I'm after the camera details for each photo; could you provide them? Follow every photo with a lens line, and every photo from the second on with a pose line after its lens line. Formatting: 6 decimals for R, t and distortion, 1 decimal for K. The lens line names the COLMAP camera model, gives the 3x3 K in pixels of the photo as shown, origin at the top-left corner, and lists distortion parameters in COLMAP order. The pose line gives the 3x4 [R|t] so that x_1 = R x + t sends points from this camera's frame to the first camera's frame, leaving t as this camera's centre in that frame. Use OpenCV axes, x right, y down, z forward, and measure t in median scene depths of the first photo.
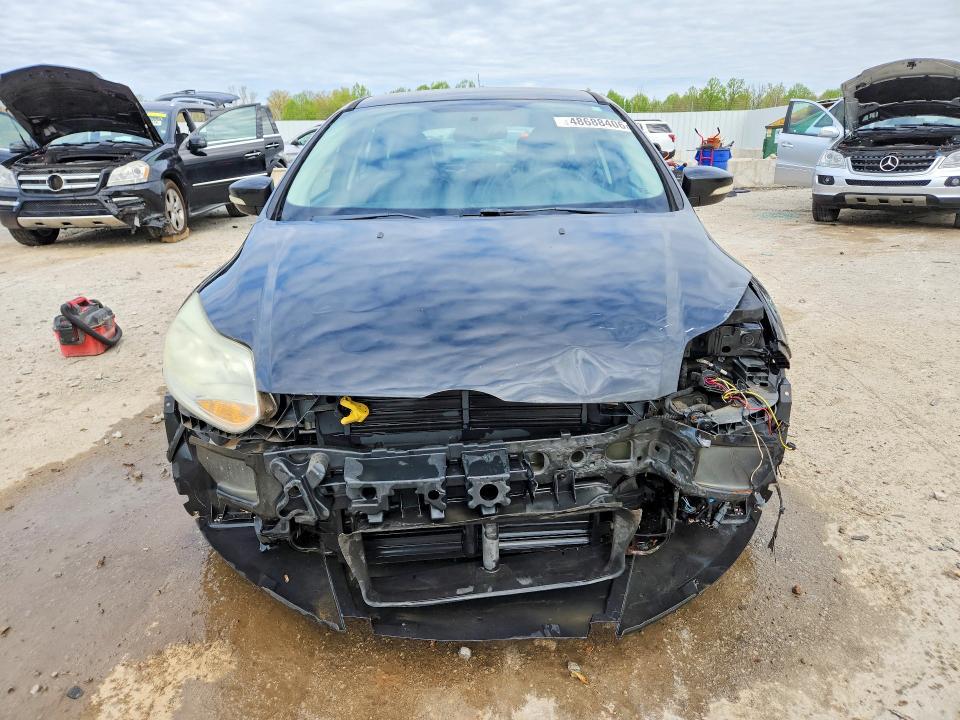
lens RADIAL K [[663.7, 0, 471.2], [0, 663.7, 359.1], [0, 0, 1]] dist [0.000758, -0.007074]
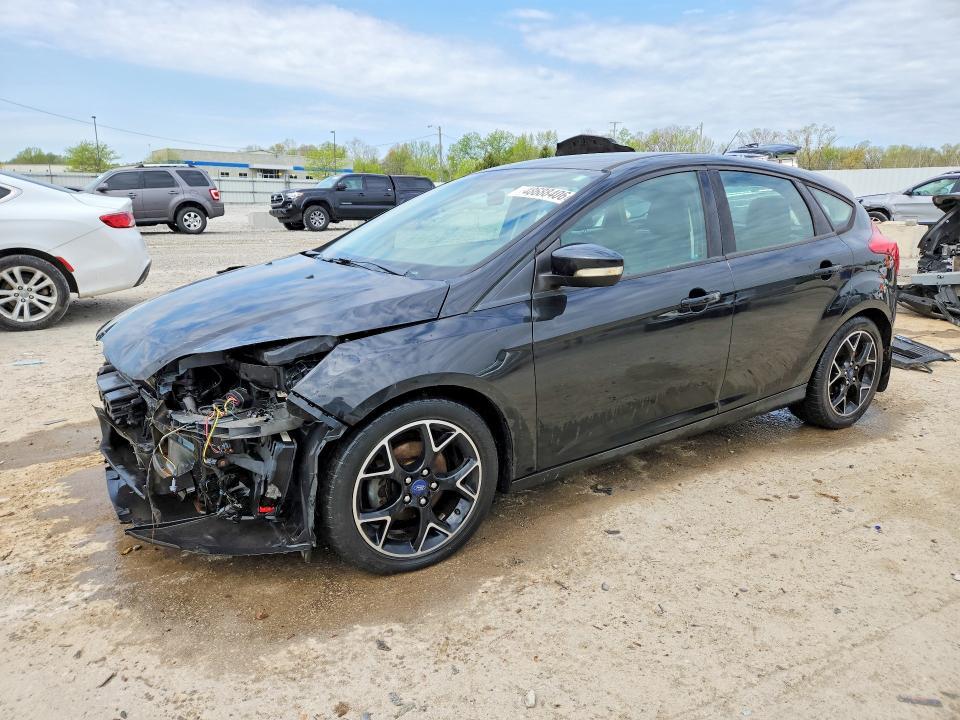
lens RADIAL K [[663.7, 0, 479.1], [0, 663.7, 366.3], [0, 0, 1]] dist [0.000758, -0.007074]
pose [[0.543470, 0.227735, -0.807947, 1.413219], [-0.268275, 0.959139, 0.089894, -0.232936], [0.795405, 0.167897, 0.582358, 0.549998]]
